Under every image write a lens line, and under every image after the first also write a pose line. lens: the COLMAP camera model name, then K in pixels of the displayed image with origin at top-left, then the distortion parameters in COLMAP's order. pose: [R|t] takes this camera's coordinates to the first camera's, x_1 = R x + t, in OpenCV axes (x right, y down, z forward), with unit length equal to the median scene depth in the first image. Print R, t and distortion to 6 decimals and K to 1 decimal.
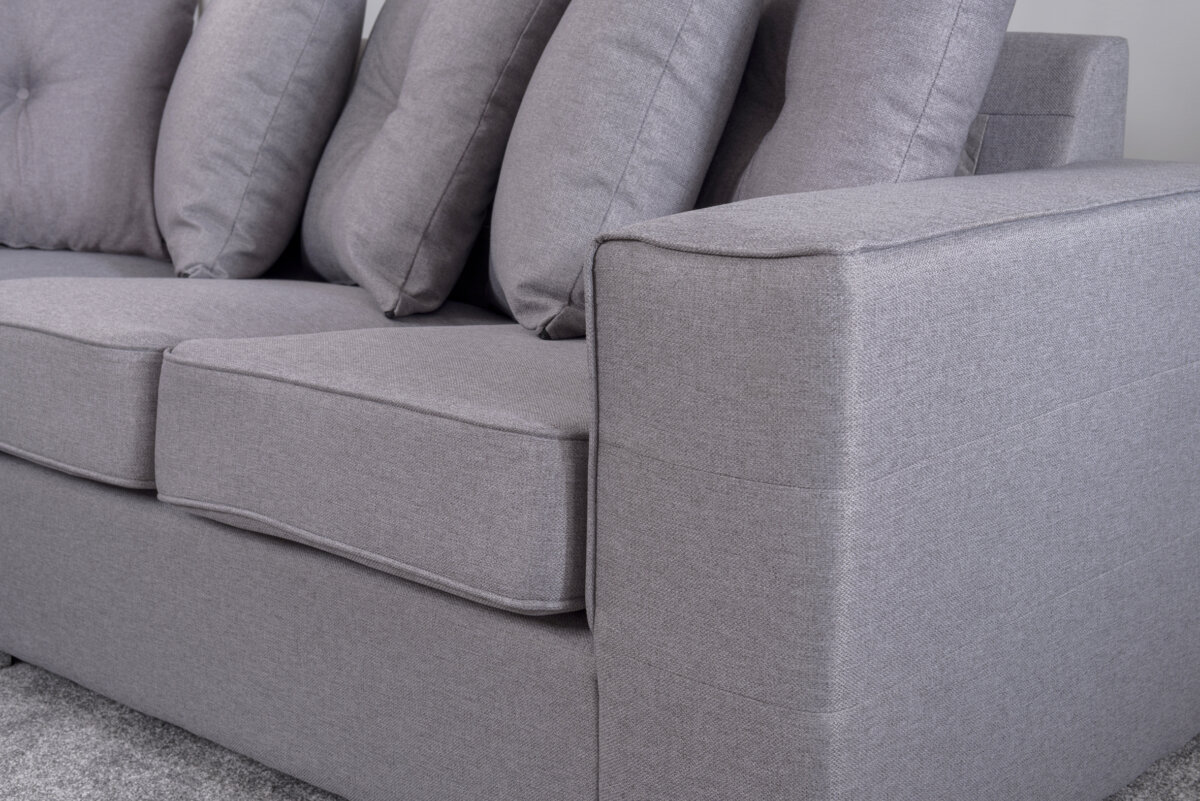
lens RADIAL K [[1747.0, 0, 599.0], [0, 1747.0, 404.2], [0, 0, 1]] dist [0.047559, 0.000000]
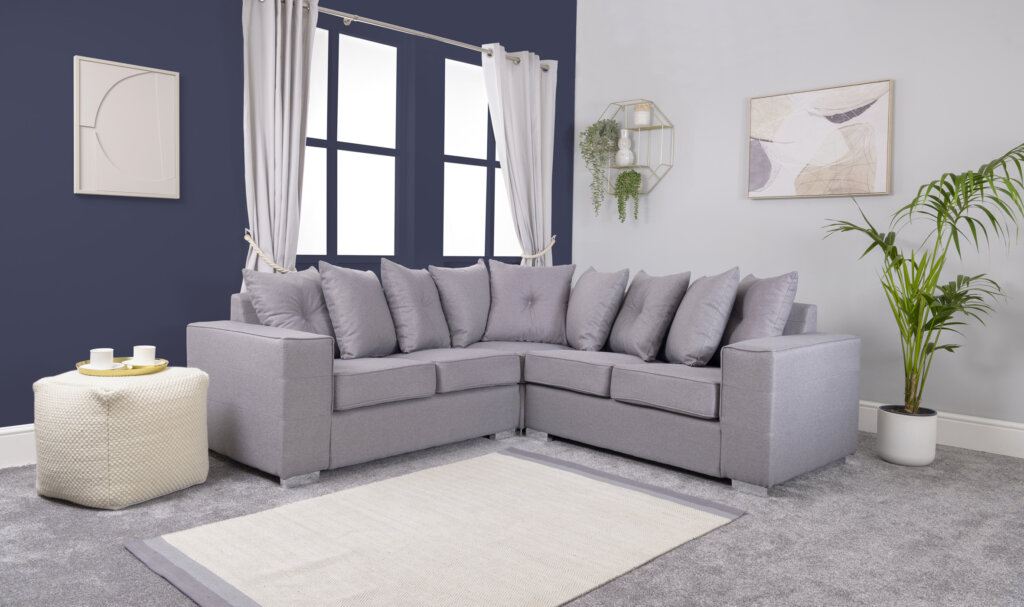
lens RADIAL K [[797.4, 0, 501.1], [0, 797.4, 261.8], [0, 0, 1]] dist [0.001390, -0.004862]
pose [[0.996948, 0.027819, -0.072940, -0.460710], [-0.040900, 0.981982, -0.184494, 0.118017], [0.066493, 0.186914, 0.980123, -1.377494]]
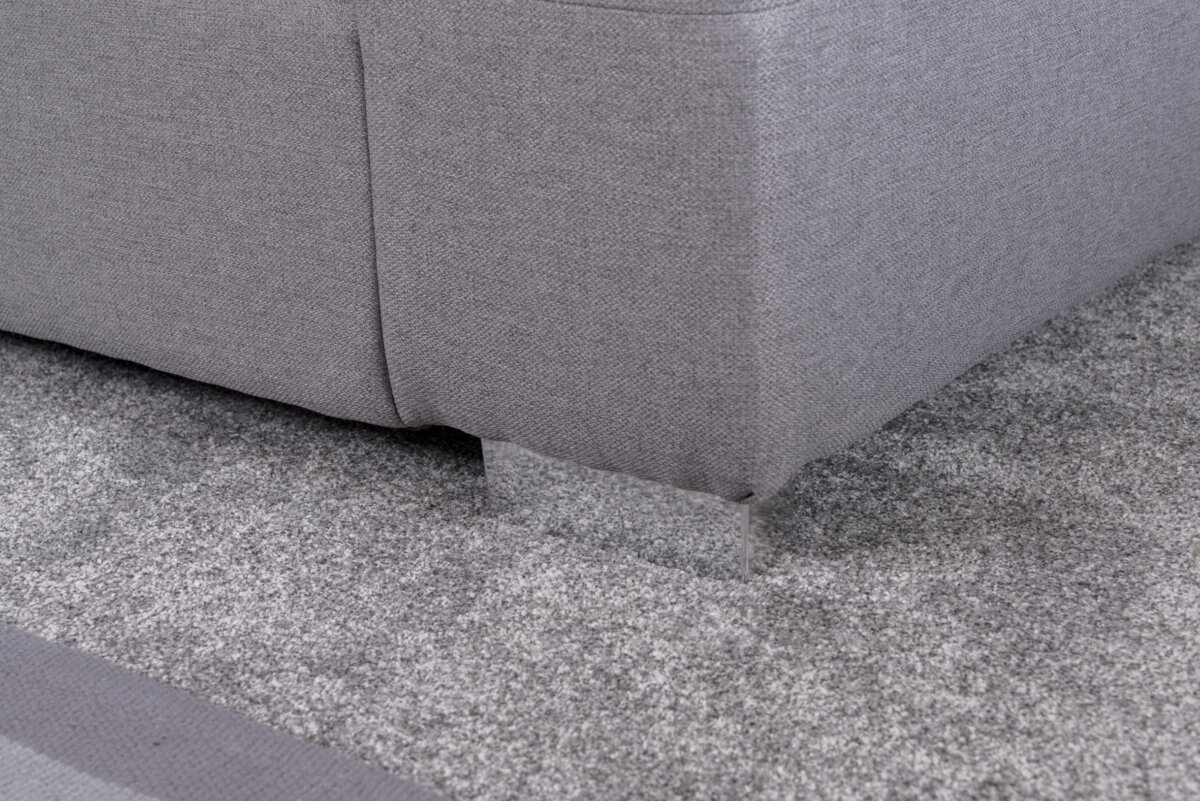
lens RADIAL K [[1992.7, 0, 605.1], [0, 1992.7, 396.4], [0, 0, 1]] dist [0.048901, 0.000000]
pose [[0.995155, -0.057191, 0.079975, 0.019365], [0.045156, 0.988411, 0.144928, 0.168286], [-0.087337, -0.140614, 0.986205, 0.282278]]
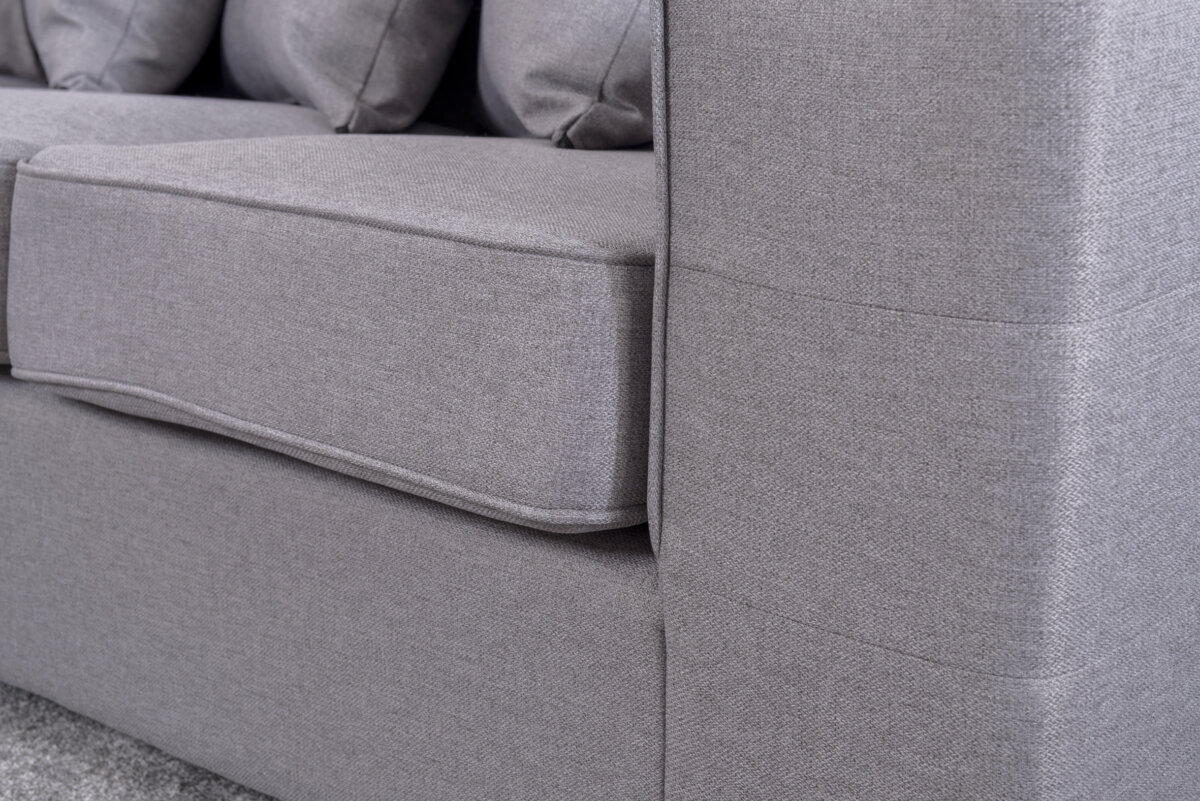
lens RADIAL K [[1992.7, 0, 599.5], [0, 1992.7, 402.2], [0, 0, 1]] dist [0.048901, 0.000000]
pose [[0.999928, 0.000172, 0.012036, -0.031641], [-0.000607, 0.999348, 0.036113, 0.041114], [-0.012022, -0.036118, 0.999275, 0.230948]]
